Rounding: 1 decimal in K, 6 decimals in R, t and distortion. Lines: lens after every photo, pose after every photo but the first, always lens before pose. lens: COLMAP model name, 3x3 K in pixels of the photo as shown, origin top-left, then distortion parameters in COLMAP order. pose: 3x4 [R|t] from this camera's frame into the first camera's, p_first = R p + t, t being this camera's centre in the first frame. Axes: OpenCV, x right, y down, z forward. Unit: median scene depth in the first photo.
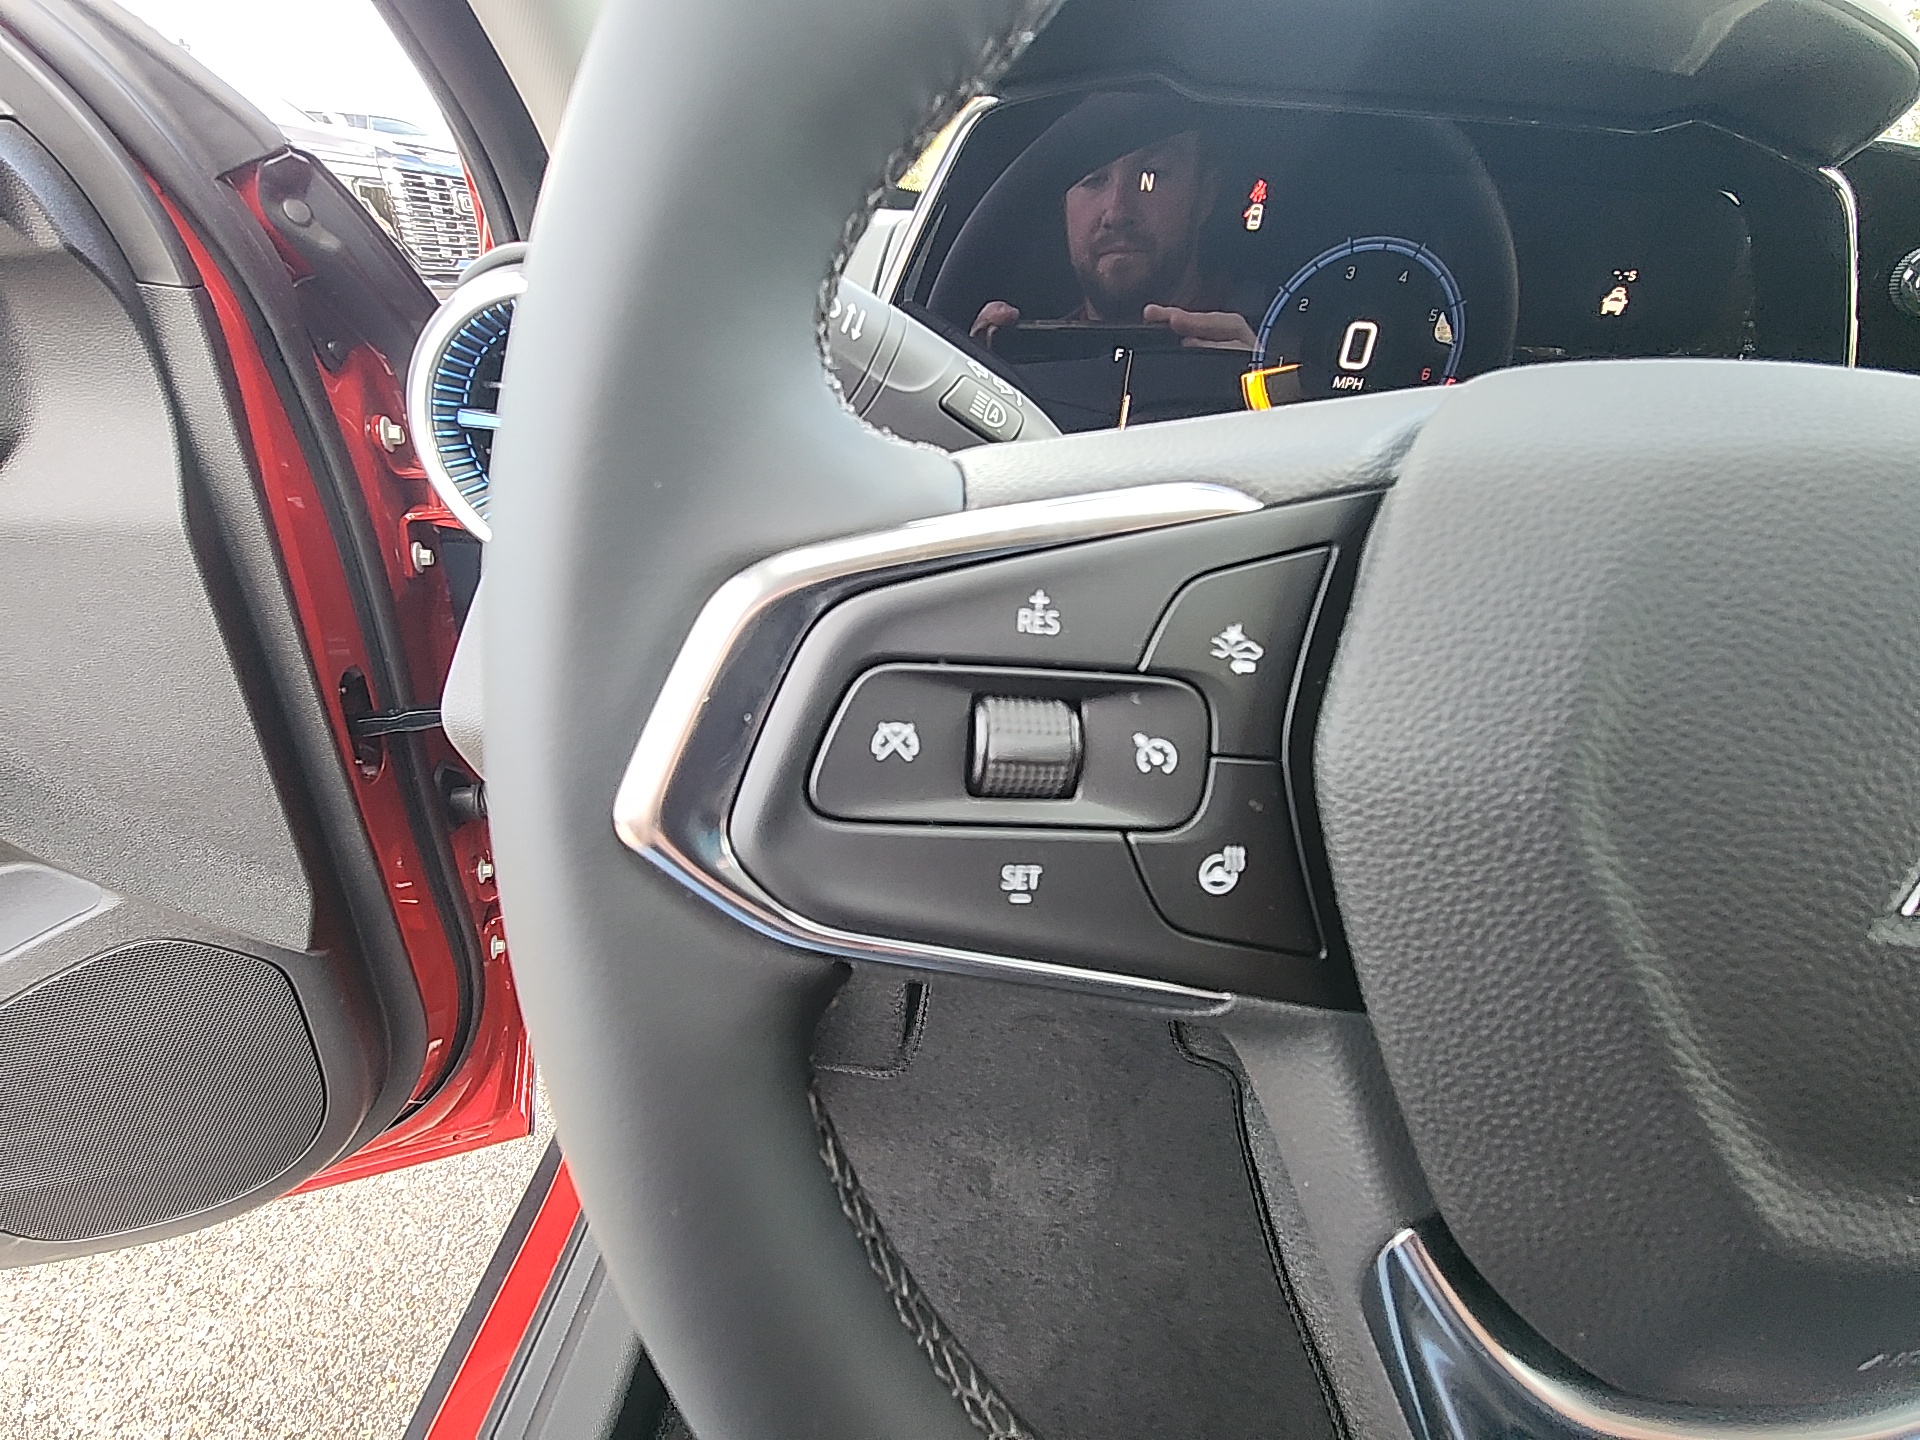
lens RADIAL K [[769.6, 0, 947.0], [0, 769.6, 702.0], [0, 0, 1]] dist [0.012631, -0.010438]
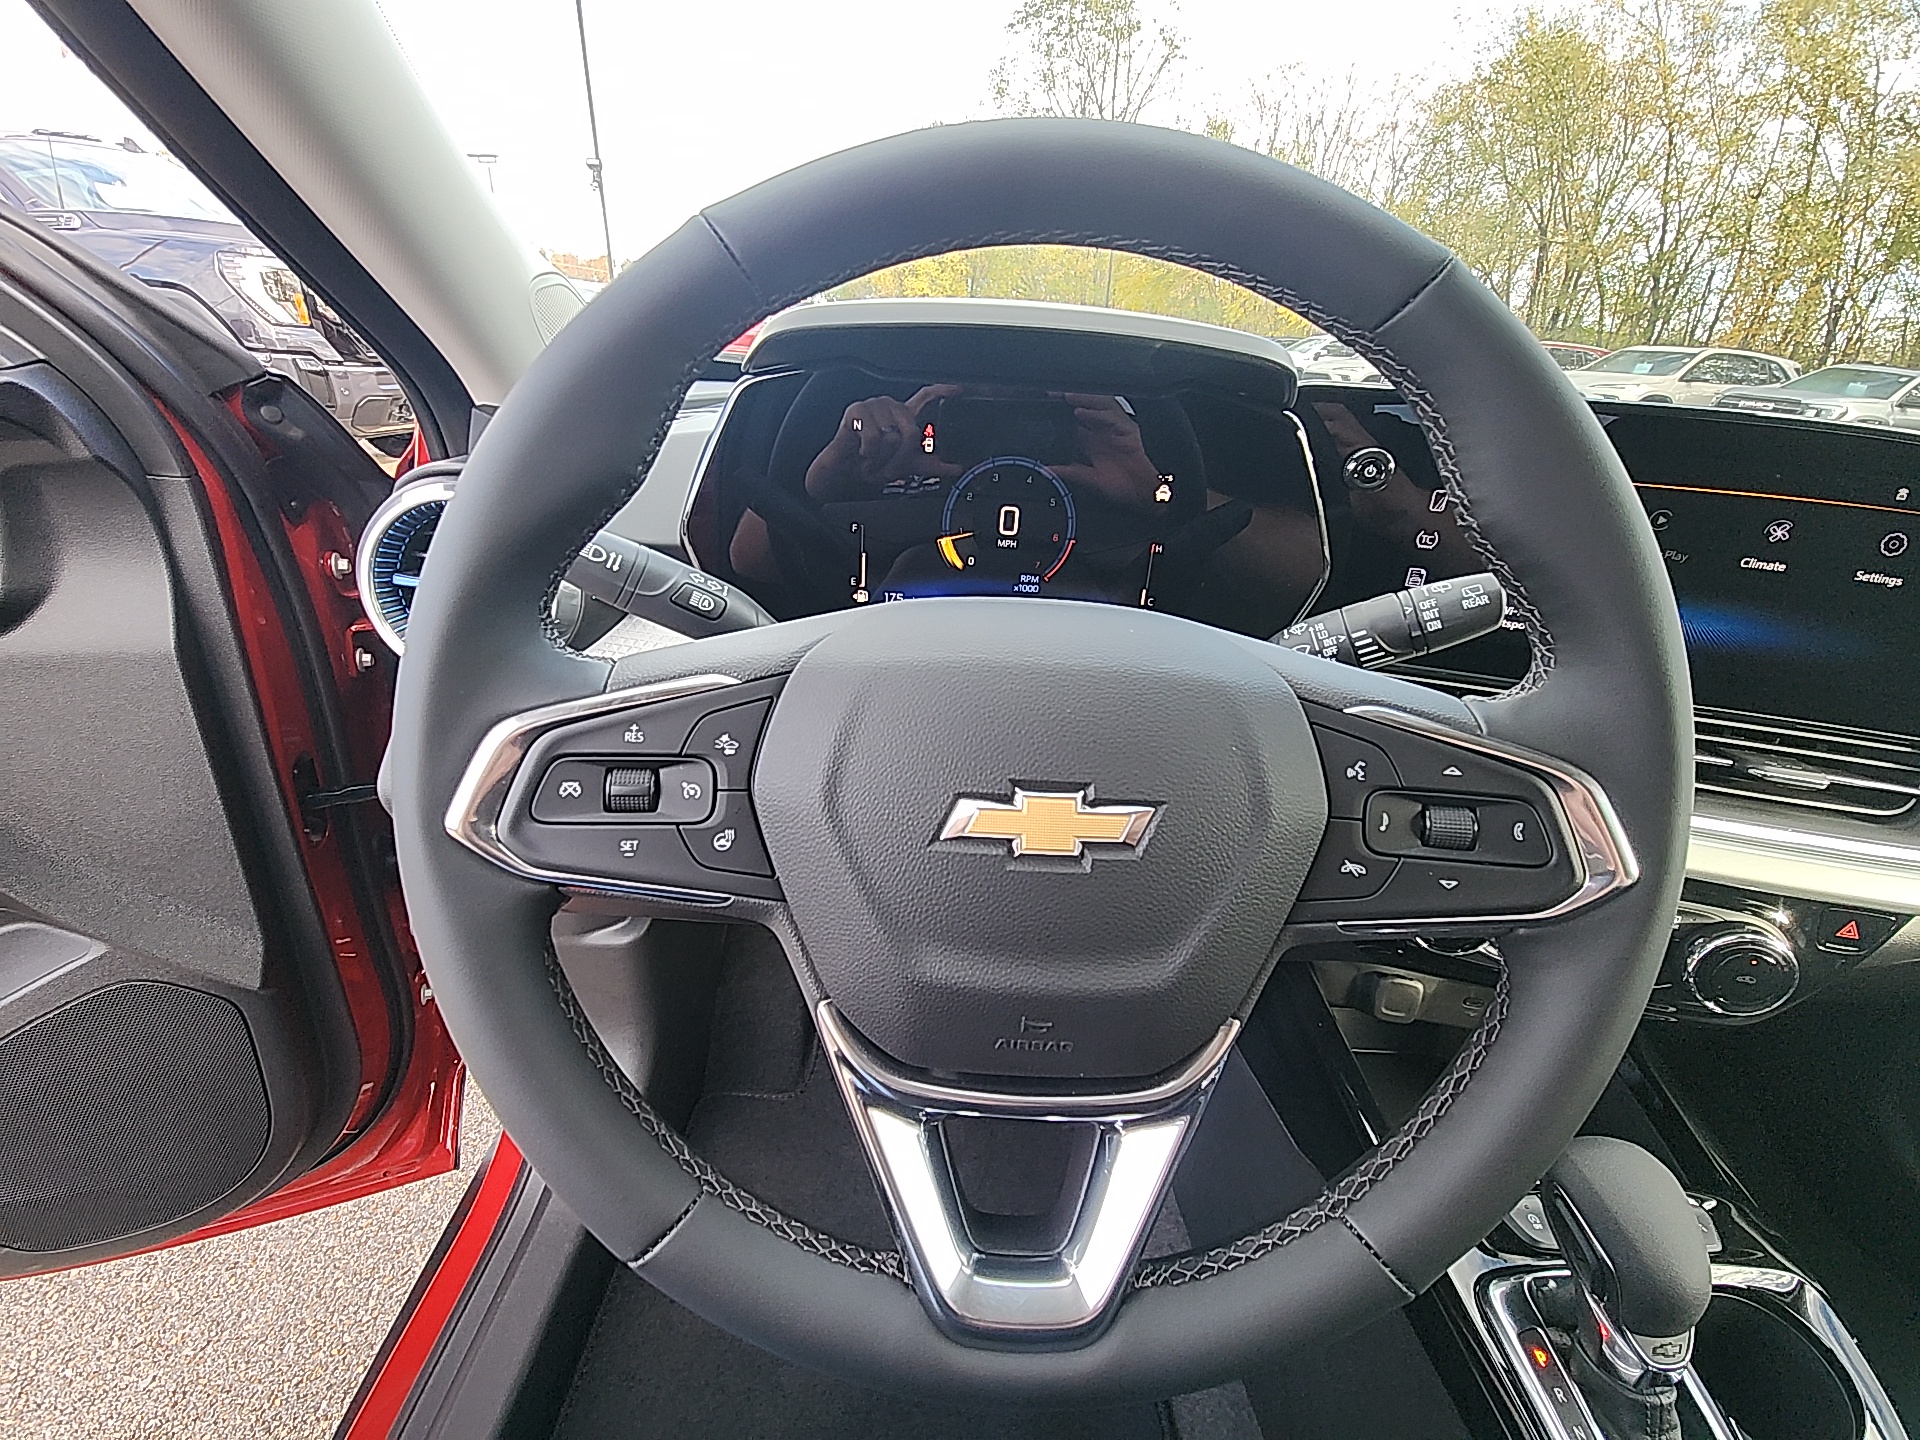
lens RADIAL K [[762.4, 0, 948.5], [0, 762.4, 699.1], [0, 0, 1]] dist [0.019075, -0.015596]
pose [[0.997783, -0.032005, 0.058345, 0.208588], [0.036280, 0.996616, -0.073755, -0.002279], [-0.055787, 0.075708, 0.995568, -0.311152]]
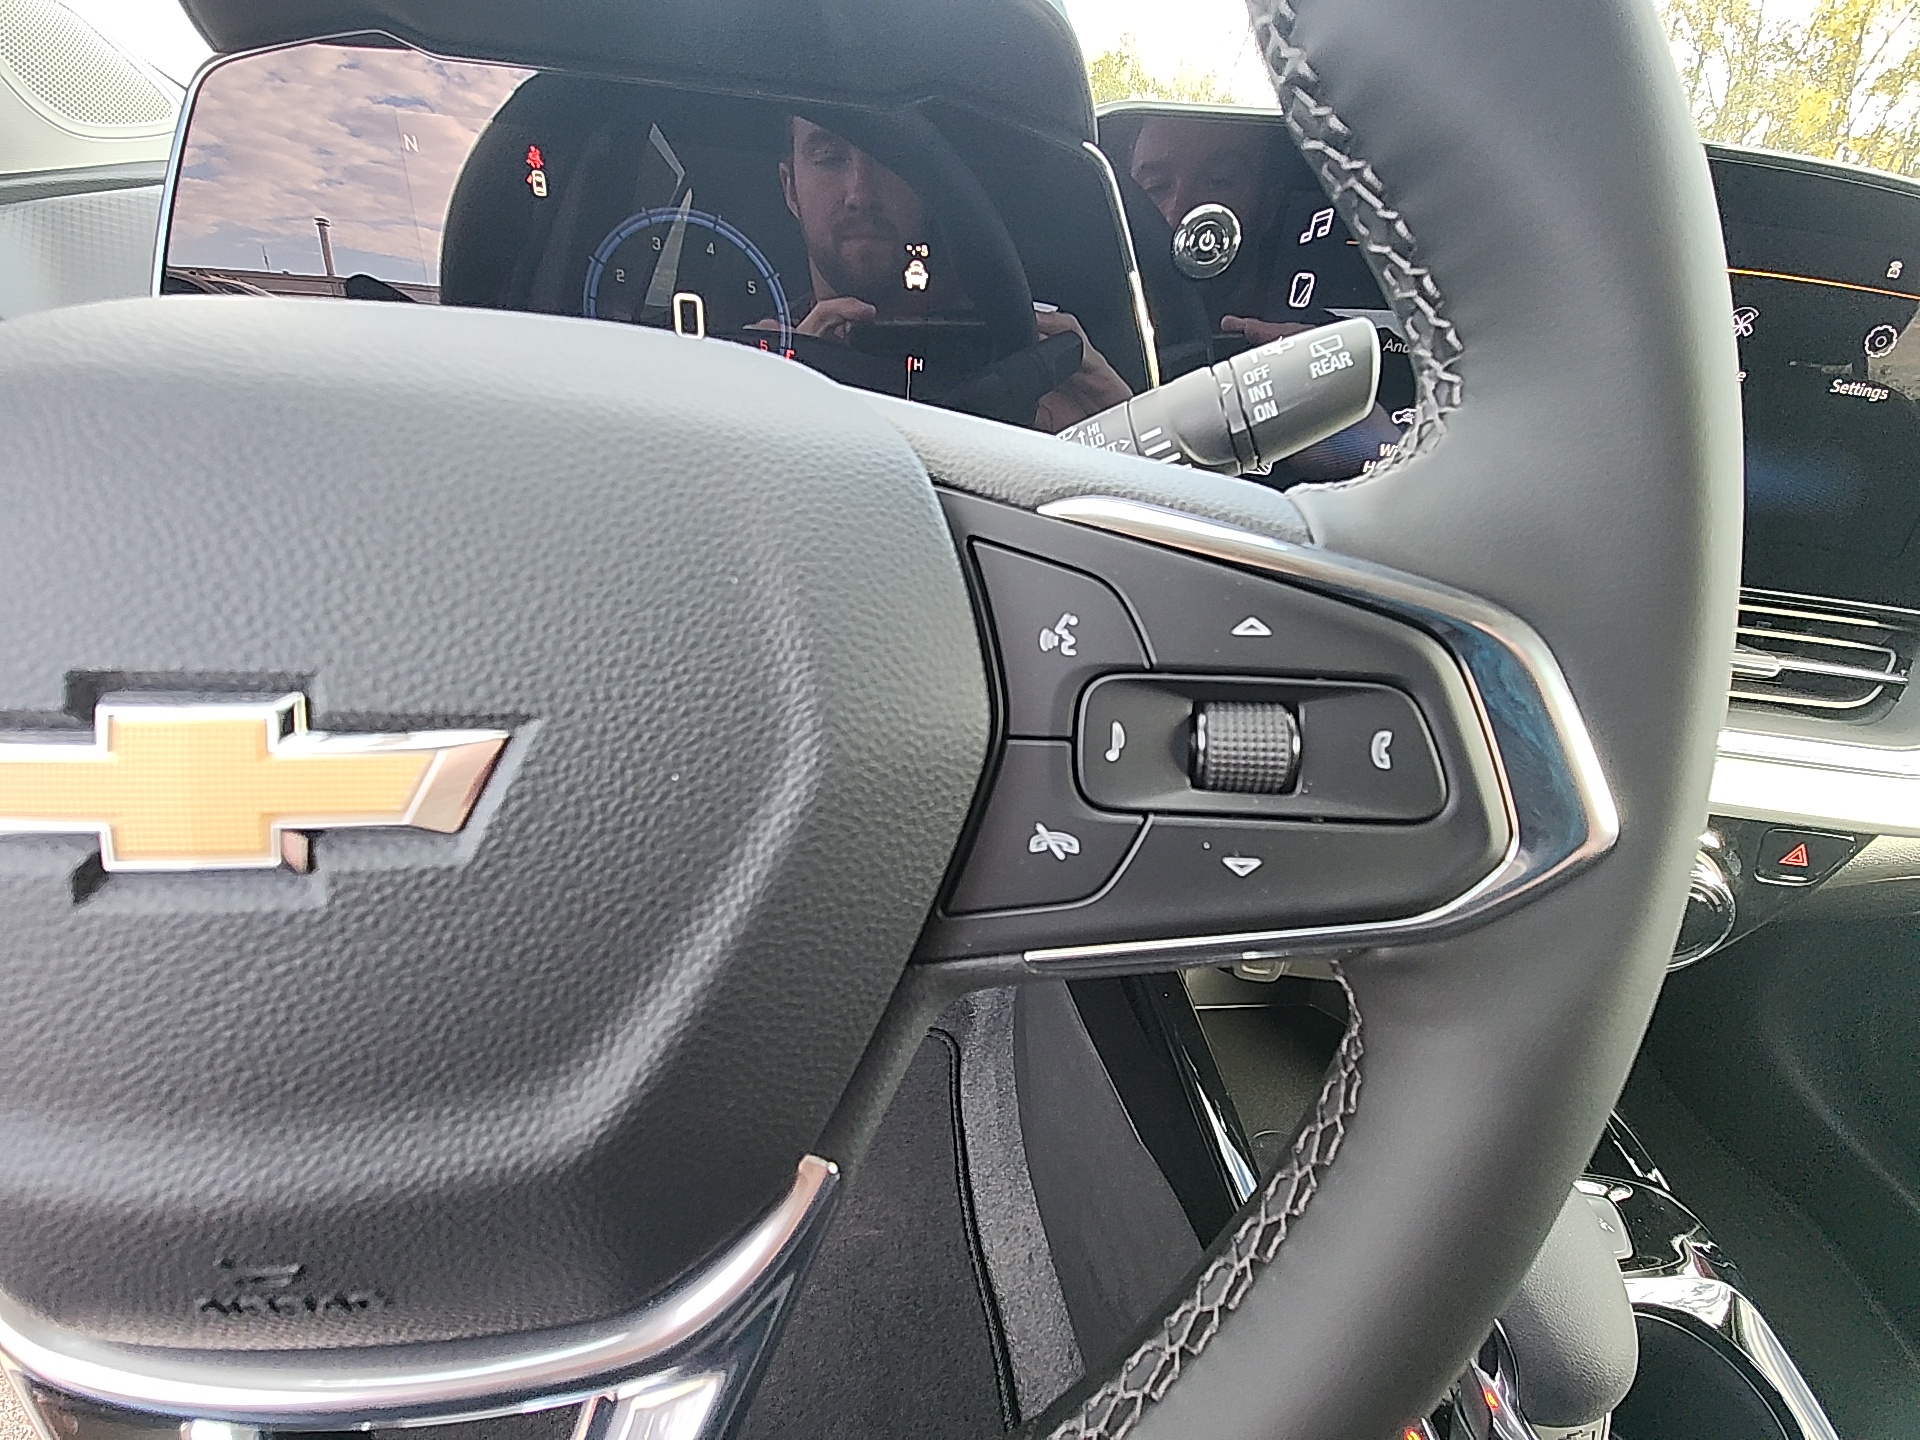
lens RADIAL K [[769.6, 0, 947.0], [0, 769.6, 702.0], [0, 0, 1]] dist [0.012631, -0.010438]
pose [[0.985080, -0.075182, 0.154805, 0.446187], [0.074093, 0.997169, 0.012802, 0.034173], [-0.155329, -0.001141, 0.987862, -0.032272]]
